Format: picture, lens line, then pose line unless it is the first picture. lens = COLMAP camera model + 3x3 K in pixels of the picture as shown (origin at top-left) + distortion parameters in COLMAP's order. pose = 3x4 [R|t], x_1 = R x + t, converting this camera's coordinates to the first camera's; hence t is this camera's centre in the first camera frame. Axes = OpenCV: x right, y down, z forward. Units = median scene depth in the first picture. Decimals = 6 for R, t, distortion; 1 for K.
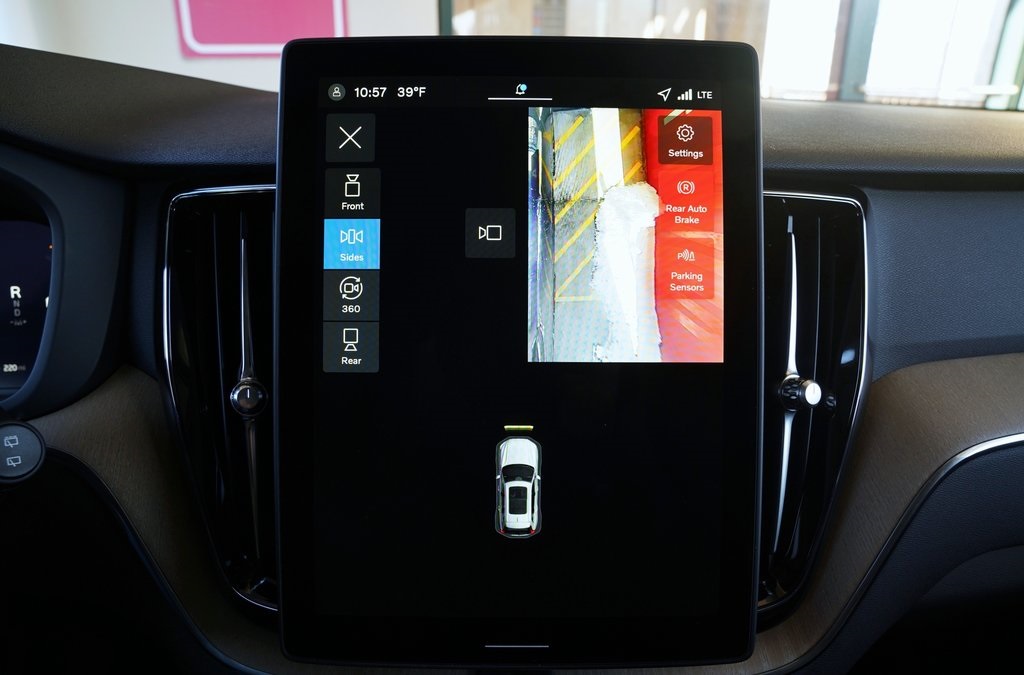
lens RADIAL K [[714.4, 0, 512.6], [0, 714.4, 338.7], [0, 0, 1]] dist [-0.126090, 0.080358]
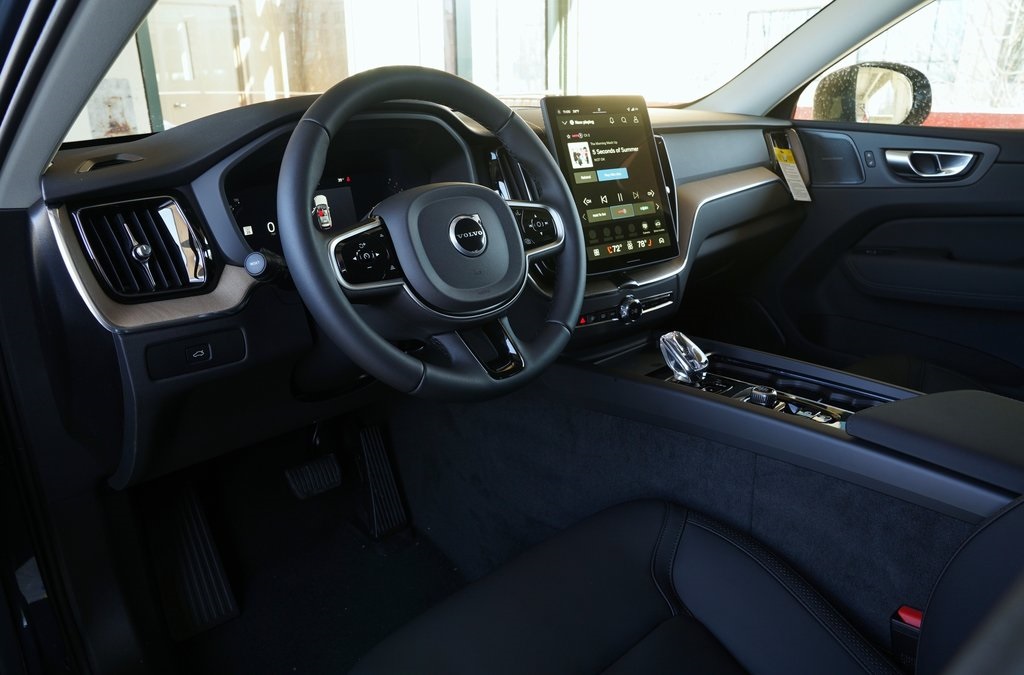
lens RADIAL K [[714.4, 0, 508.1], [0, 714.4, 331.7], [0, 0, 1]] dist [-0.126090, 0.080358]
pose [[0.825988, -0.208840, 0.523574, -2.219250], [0.219964, 0.974615, 0.041734, 0.443832], [-0.518999, 0.080695, 0.850957, -1.538082]]
